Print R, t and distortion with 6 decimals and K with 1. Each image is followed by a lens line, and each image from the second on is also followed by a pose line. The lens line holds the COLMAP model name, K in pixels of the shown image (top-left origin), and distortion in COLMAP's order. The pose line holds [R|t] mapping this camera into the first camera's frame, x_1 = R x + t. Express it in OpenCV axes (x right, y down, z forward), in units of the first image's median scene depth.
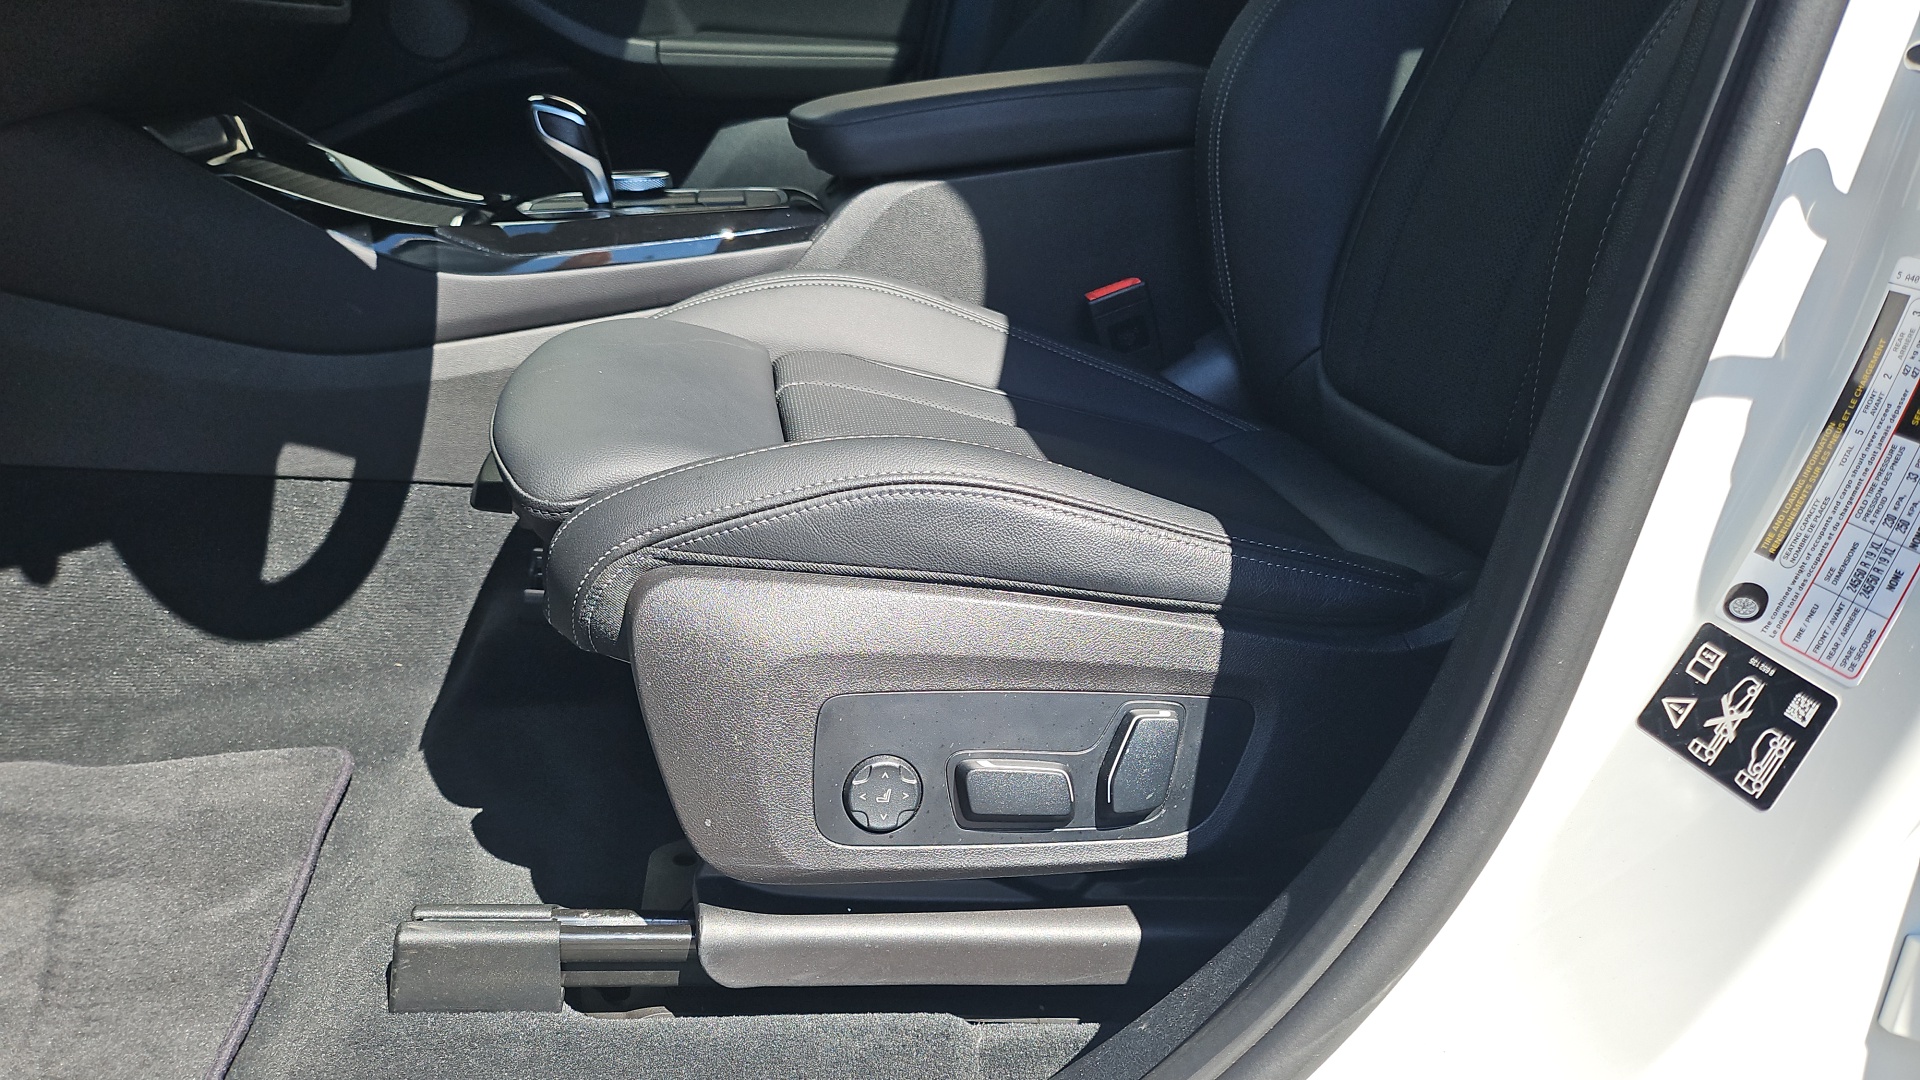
lens RADIAL K [[1361.3, 0, 960.0], [0, 1361.3, 540.0], [0, 0, 1]] dist [0.074564, -0.103719]
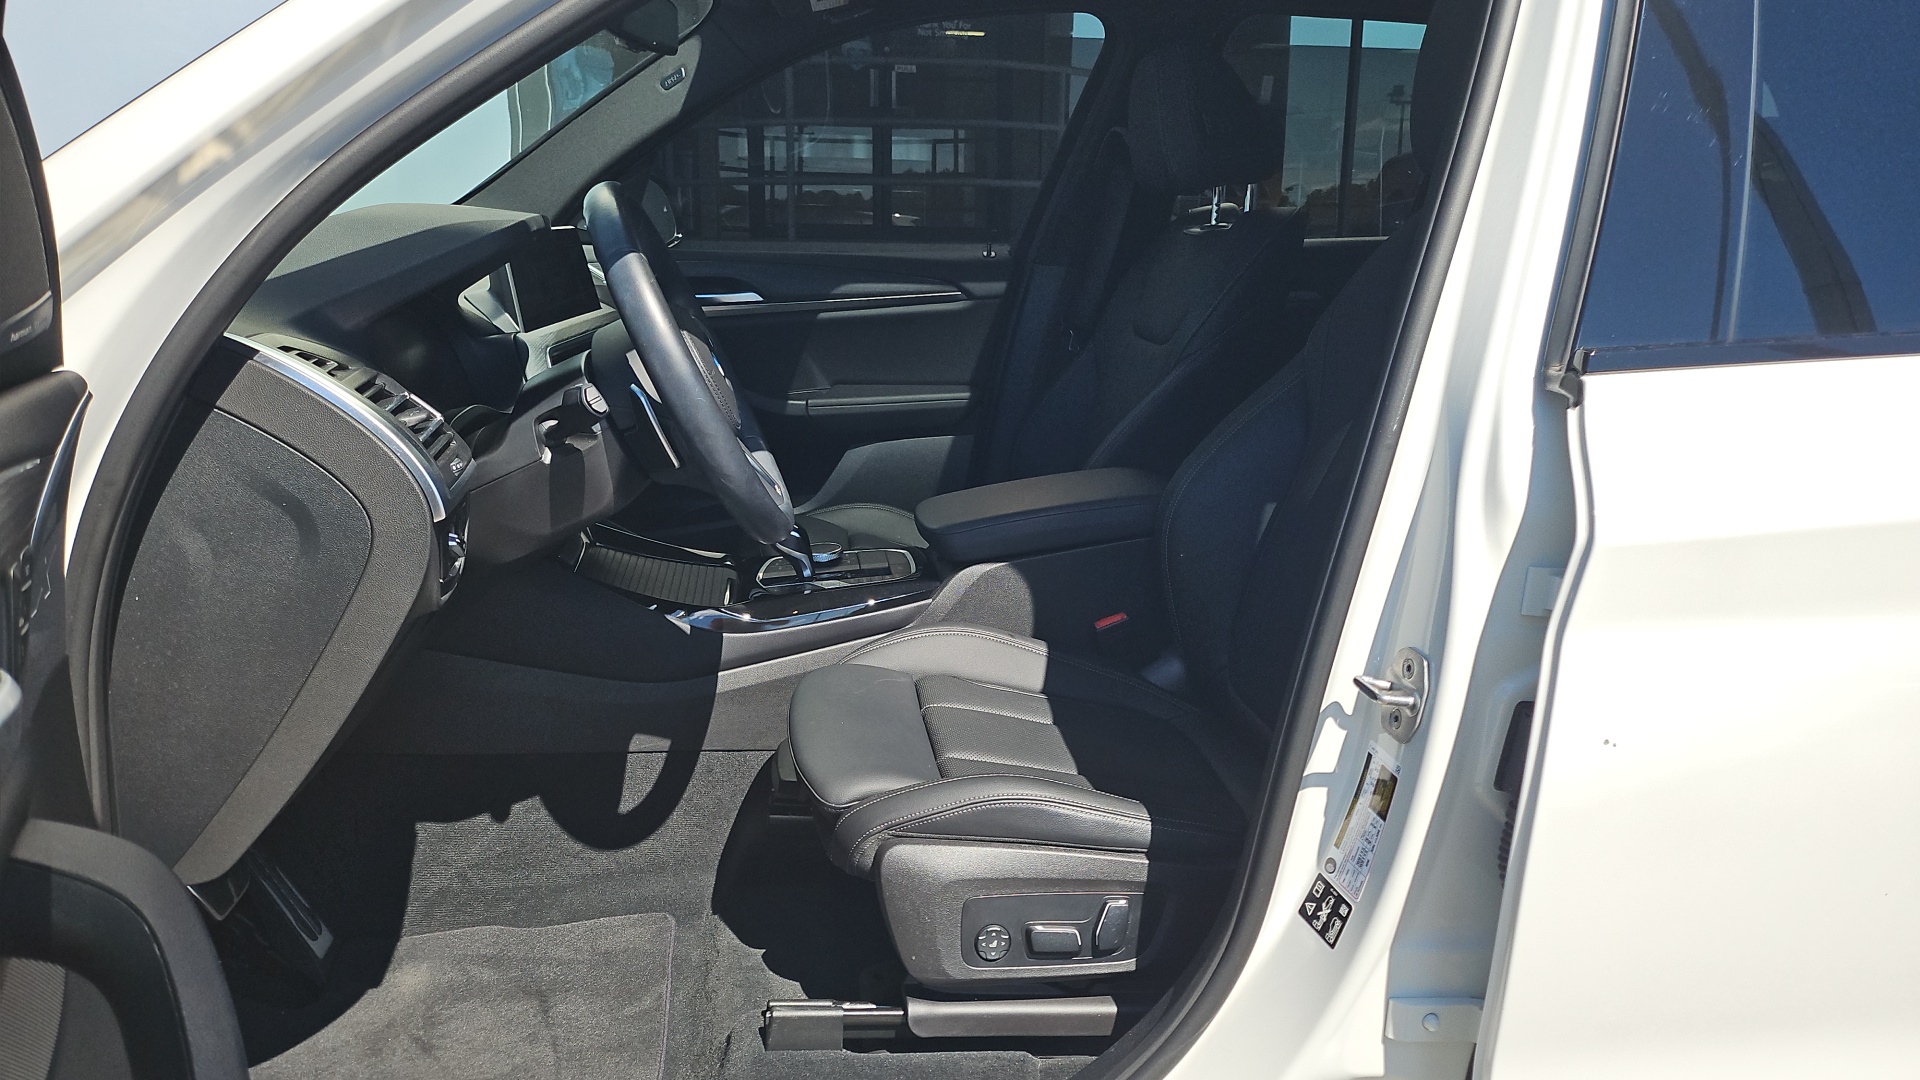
lens RADIAL K [[1330.6, 0, 1002.8], [0, 1330.6, 530.4], [0, 0, 1]] dist [0.083330, -0.093824]
pose [[0.999826, -0.017453, -0.006511, -0.013866], [0.016777, 0.995586, -0.092341, -0.257870], [0.008094, 0.092216, 0.995706, -1.130544]]
